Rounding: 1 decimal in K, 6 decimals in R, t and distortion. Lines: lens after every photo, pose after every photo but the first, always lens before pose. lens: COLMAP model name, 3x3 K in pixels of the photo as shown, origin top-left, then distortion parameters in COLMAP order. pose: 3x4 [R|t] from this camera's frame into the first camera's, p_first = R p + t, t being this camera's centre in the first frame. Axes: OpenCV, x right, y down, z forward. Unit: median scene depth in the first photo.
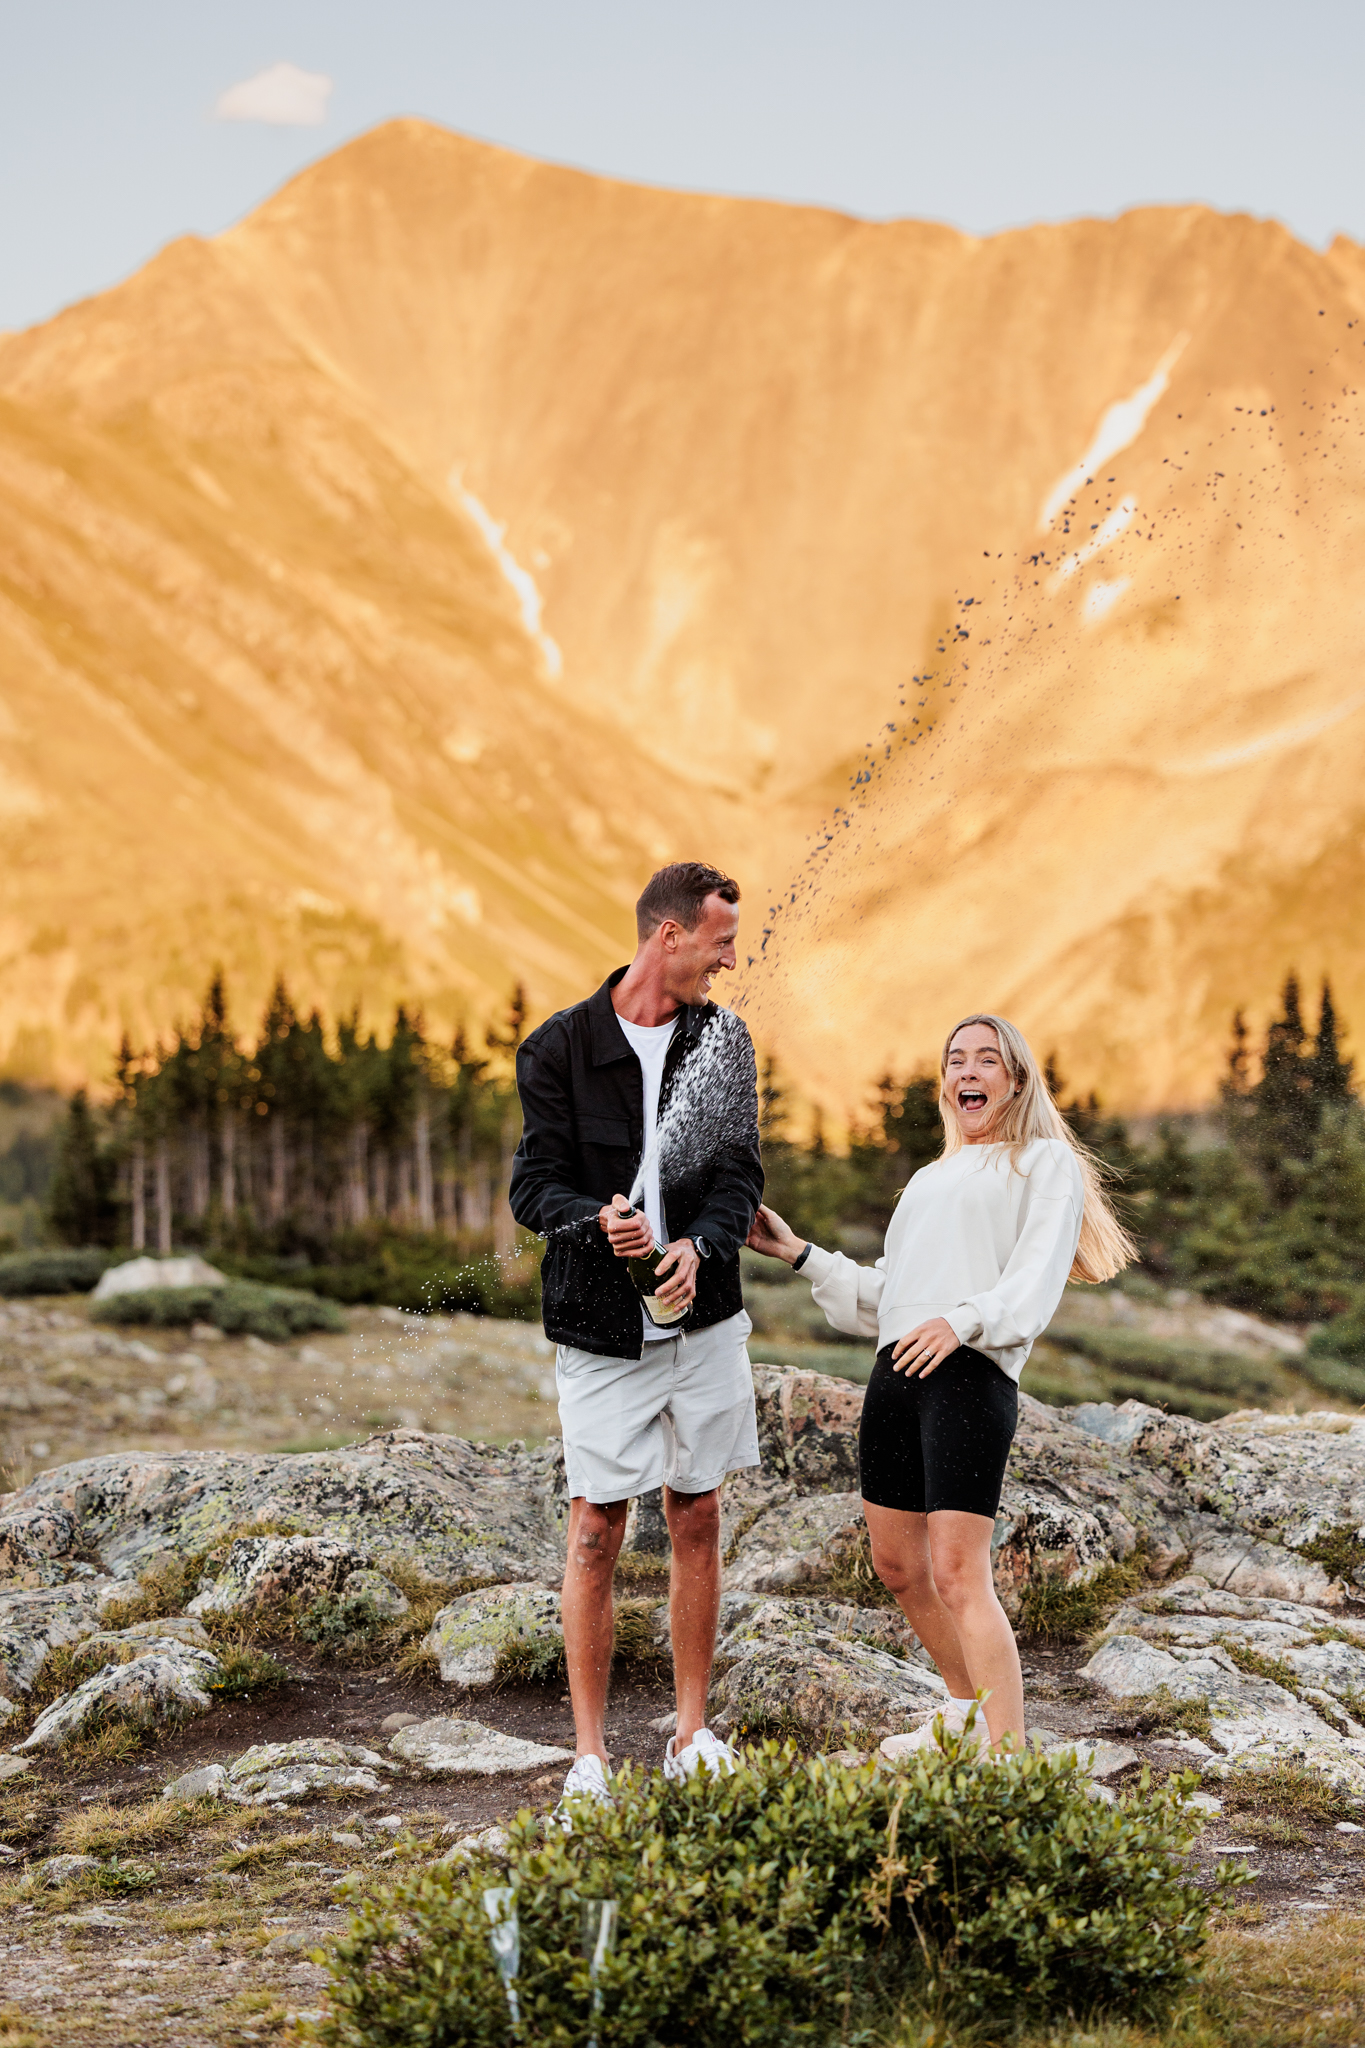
lens RADIAL K [[5380.0, 0, 379.8], [0, 5380.0, 1023.7], [0, 0, 1]] dist [-0.071258, -0.889280]
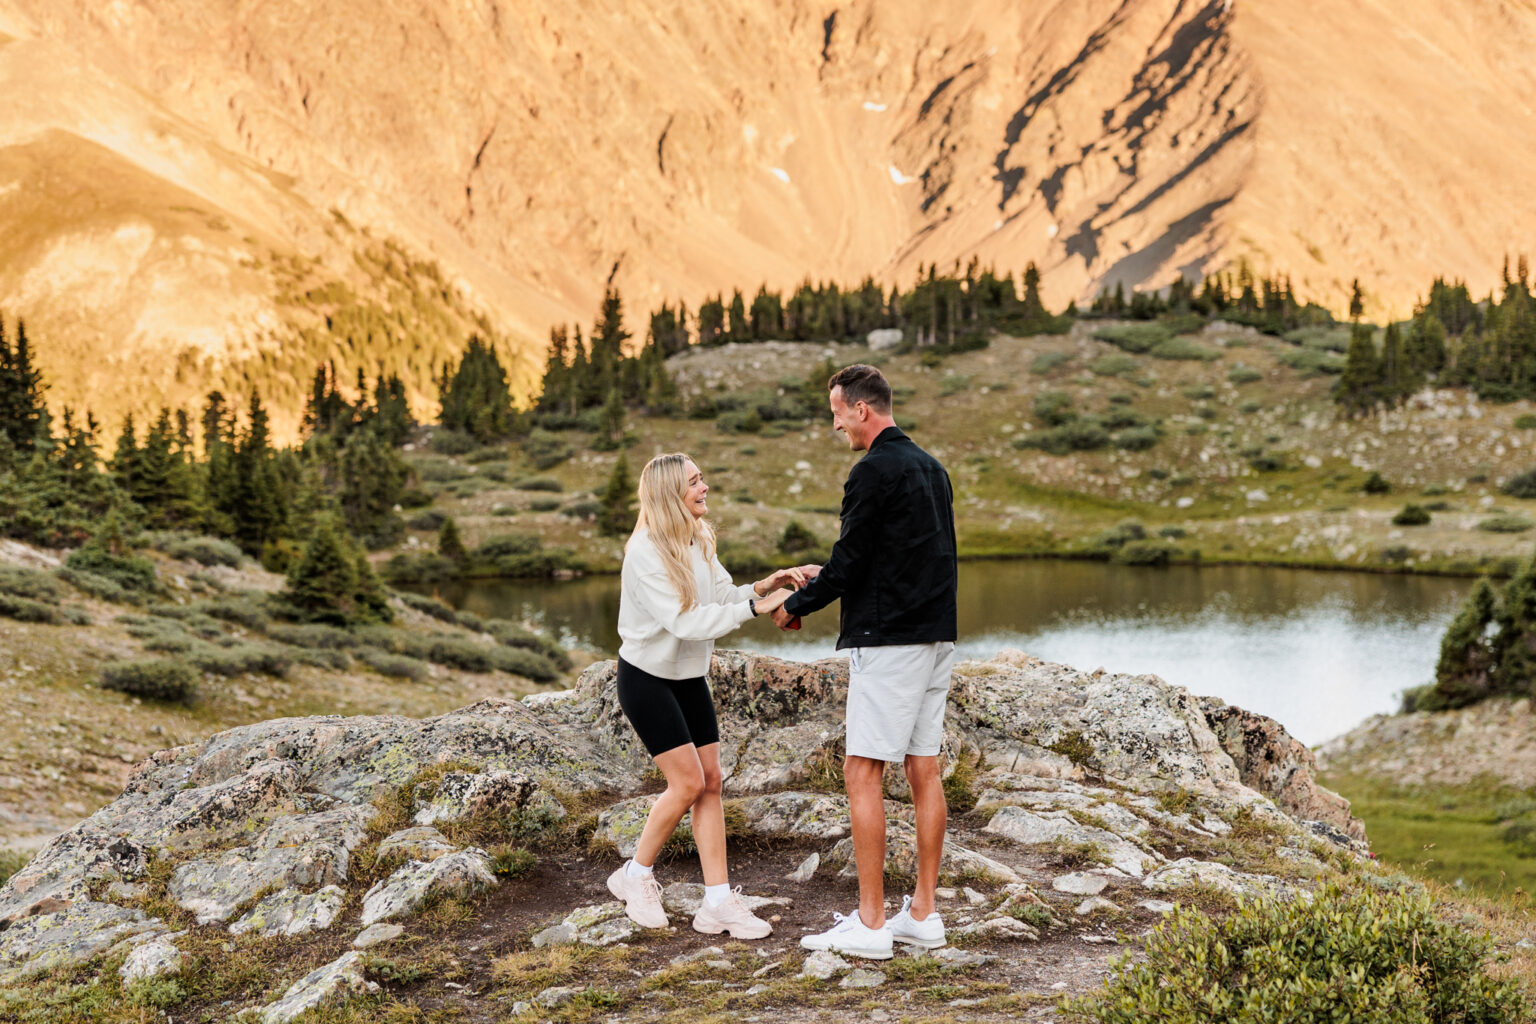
lens RADIAL K [[3500.7, 0, 682.5], [0, 3500.7, 452.9], [0, 0, 1]] dist [0.025658, -0.069389]
pose [[0.921615, -0.020049, 0.387587, -0.362642], [0.007142, 0.999372, 0.034712, -0.034639], [-0.388040, -0.029223, 0.921179, 0.023396]]
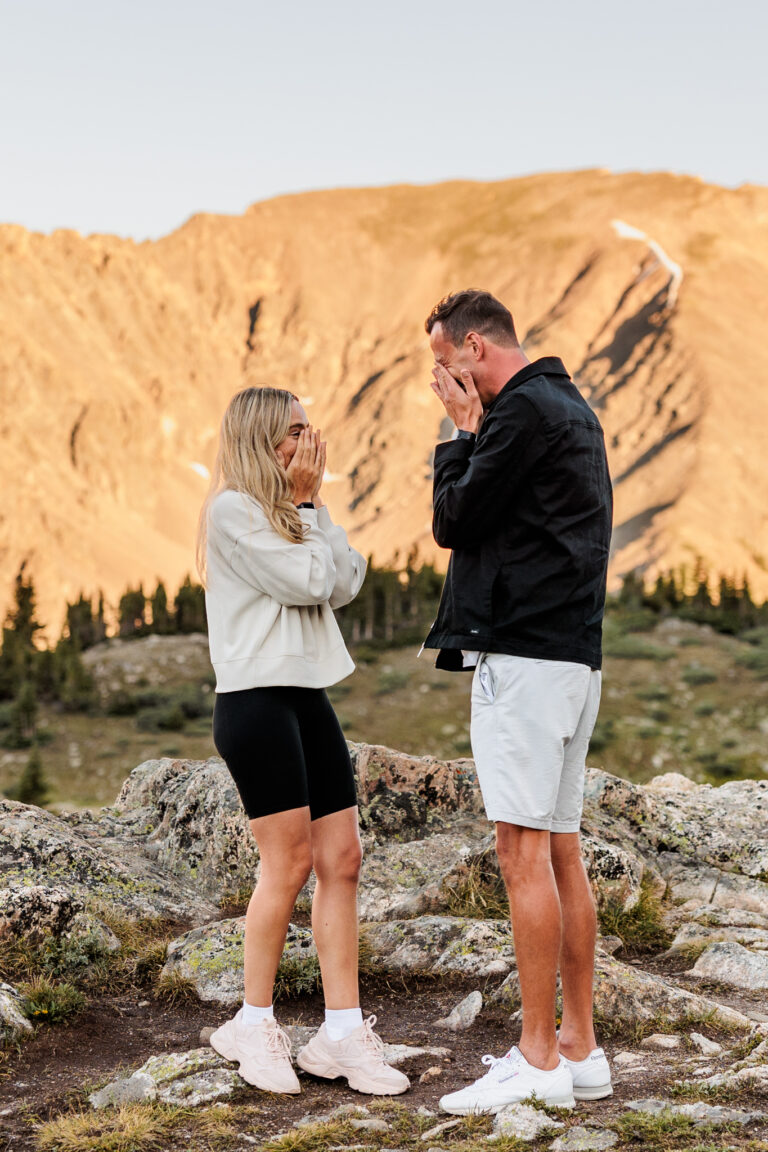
lens RADIAL K [[3698.7, 0, 385.7], [0, 3698.7, 620.4], [0, 0, 1]] dist [0.067324, -1.370744]
pose [[0.887919, 0.007527, 0.459938, -0.309215], [-0.005476, 0.999968, -0.005793, 0.042477], [-0.459967, 0.002626, 0.887932, 0.258767]]
